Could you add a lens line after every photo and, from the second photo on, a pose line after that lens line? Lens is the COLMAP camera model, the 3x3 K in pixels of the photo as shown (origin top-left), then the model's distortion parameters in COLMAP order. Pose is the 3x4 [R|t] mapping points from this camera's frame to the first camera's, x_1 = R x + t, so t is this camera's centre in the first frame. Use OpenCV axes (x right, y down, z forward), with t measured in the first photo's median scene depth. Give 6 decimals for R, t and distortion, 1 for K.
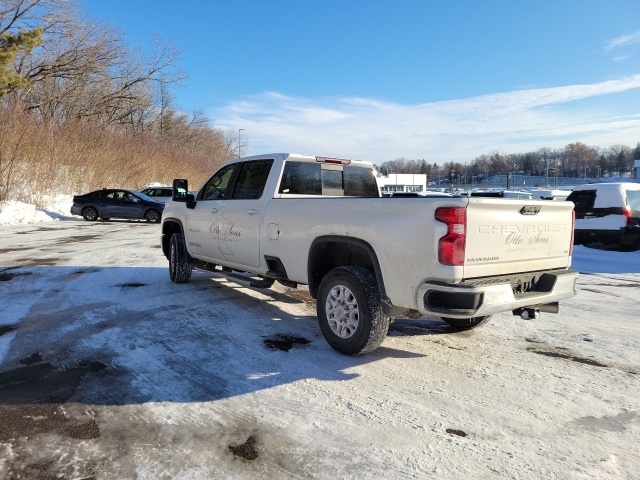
lens RADIAL K [[486.8, 0, 318.2], [0, 486.8, 241.6], [0, 0, 1]] dist [0.049782, -0.027410]
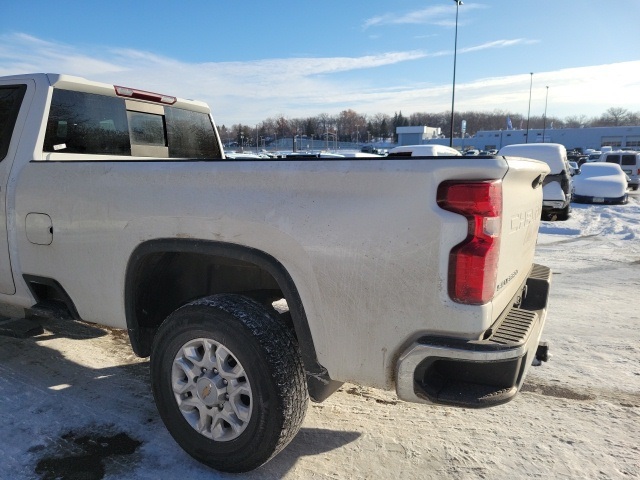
lens RADIAL K [[486.8, 0, 317.7], [0, 486.8, 243.9], [0, 0, 1]] dist [0.049782, -0.027410]
pose [[0.912835, -0.072823, 0.401782, -0.034646], [0.040809, 0.995312, 0.087685, -0.036900], [-0.406284, -0.063646, 0.911528, 0.411460]]
